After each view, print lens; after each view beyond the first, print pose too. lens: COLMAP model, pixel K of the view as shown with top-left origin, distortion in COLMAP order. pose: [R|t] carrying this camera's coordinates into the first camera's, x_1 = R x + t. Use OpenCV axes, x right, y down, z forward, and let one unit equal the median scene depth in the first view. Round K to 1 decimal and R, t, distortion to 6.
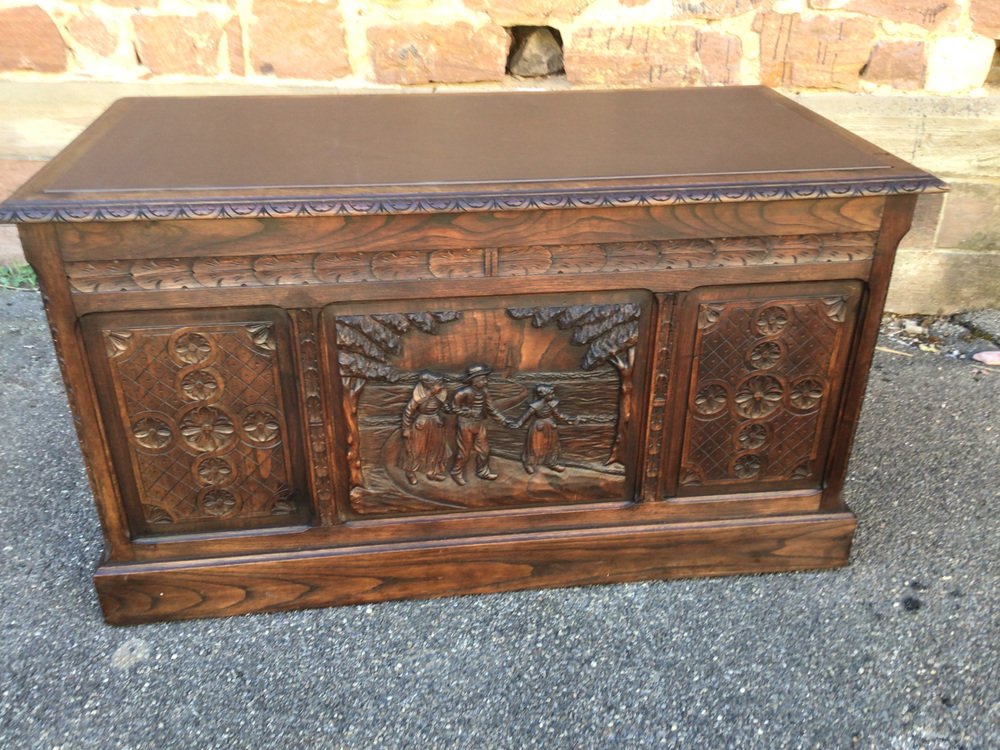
lens RADIAL K [[908.1, 0, 502.1], [0, 908.1, 377.4], [0, 0, 1]] dist [0.072674, -0.120199]
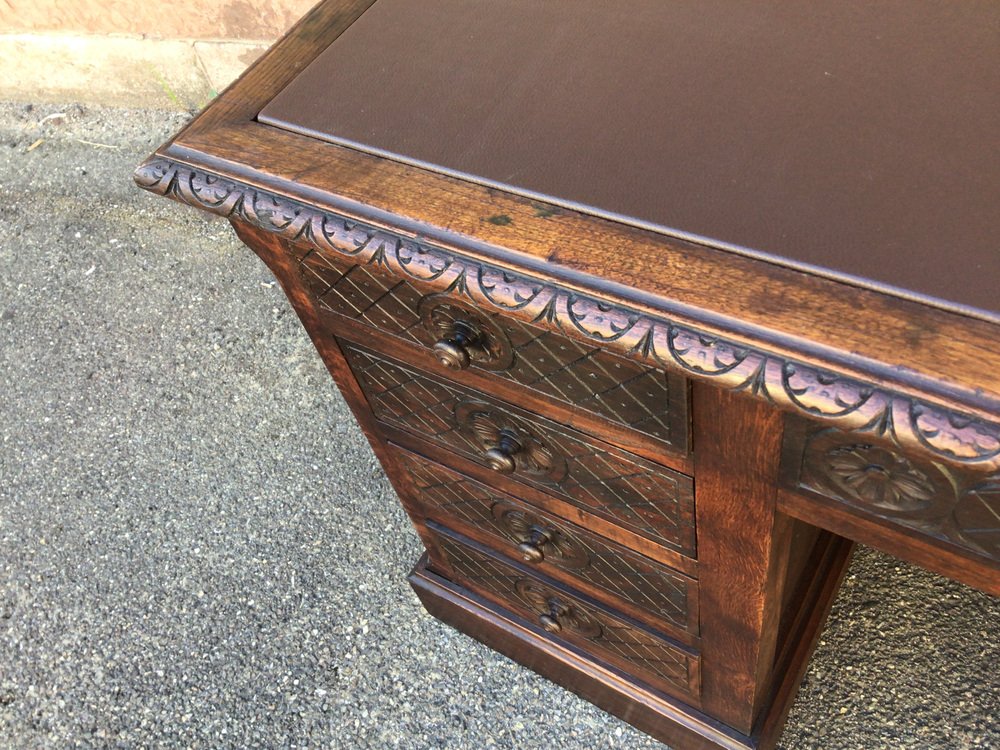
lens RADIAL K [[908.1, 0, 502.1], [0, 908.1, 377.4], [0, 0, 1]] dist [0.072674, -0.120199]
pose [[0.950962, 0.097784, -0.293445, -0.173395], [0.030585, 0.914337, 0.403797, -0.234316], [0.307793, -0.392971, 0.866509, 0.490731]]
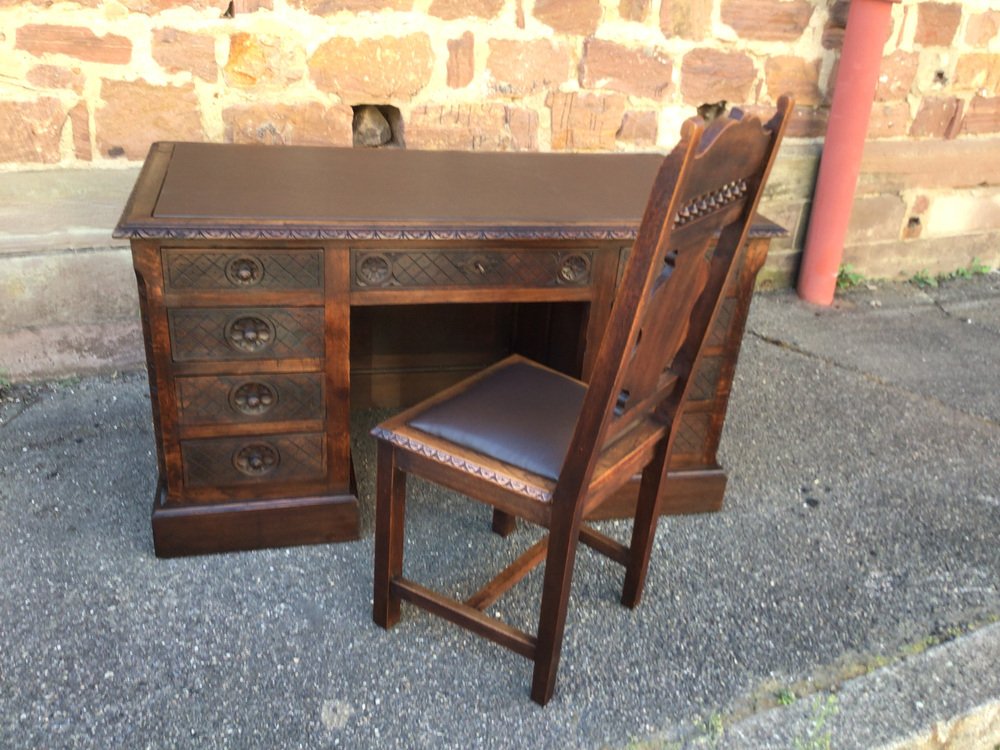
lens RADIAL K [[896.3, 0, 505.4], [0, 896.3, 375.3], [0, 0, 1]] dist [0.130571, -0.238023]
pose [[0.861533, -0.167114, 0.479410, -0.433851], [0.185617, 0.982581, 0.008945, -0.036885], [-0.472555, 0.081280, 0.877545, -0.032323]]
